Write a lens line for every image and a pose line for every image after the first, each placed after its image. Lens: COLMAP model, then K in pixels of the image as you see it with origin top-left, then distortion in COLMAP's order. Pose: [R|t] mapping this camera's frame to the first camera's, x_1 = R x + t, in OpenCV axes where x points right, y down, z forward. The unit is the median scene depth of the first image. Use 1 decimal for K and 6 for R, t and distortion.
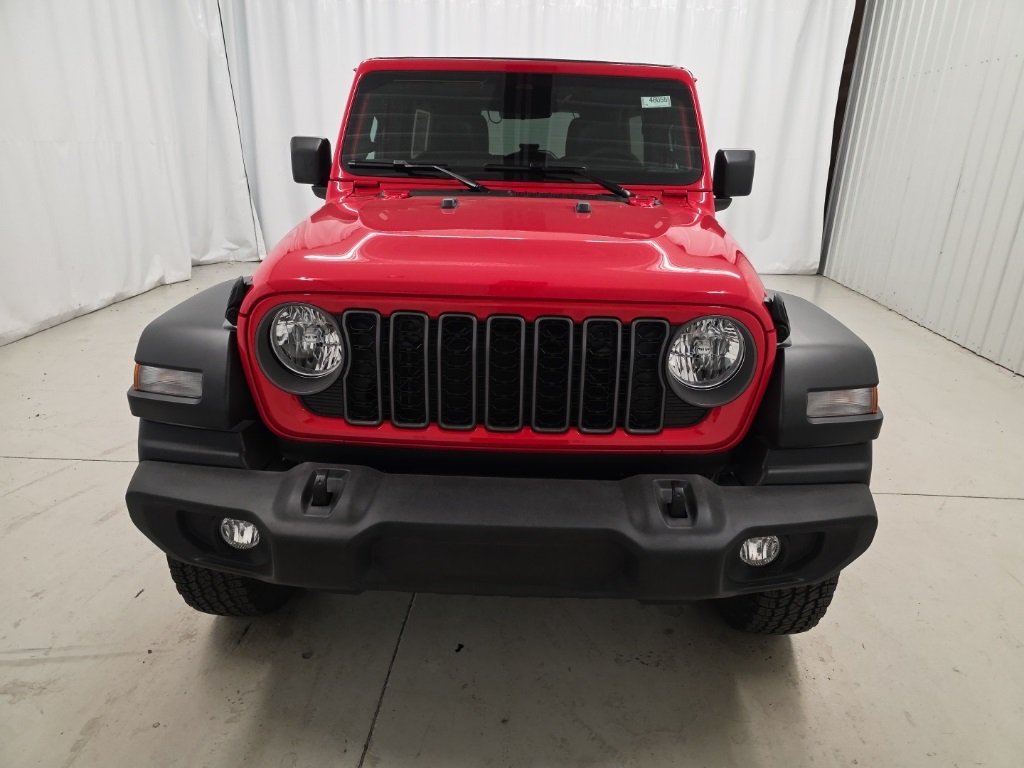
lens RADIAL K [[681.6, 0, 515.8], [0, 681.6, 375.0], [0, 0, 1]] dist [0.054340, -0.046975]
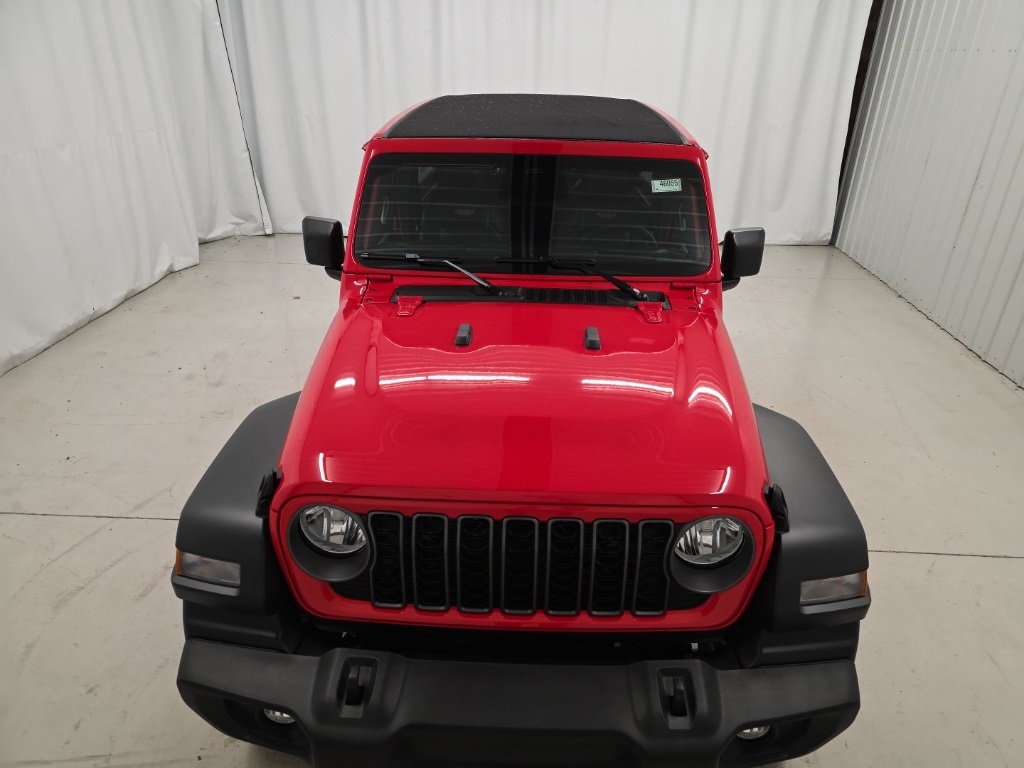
lens RADIAL K [[679.2, 0, 517.7], [0, 679.2, 382.2], [0, 0, 1]] dist [0.055383, -0.043450]
pose [[0.999954, -0.004404, -0.008559, -0.006596], [0.005365, 0.993280, 0.115611, -0.315430], [0.007992, -0.115652, 0.993258, -0.026136]]
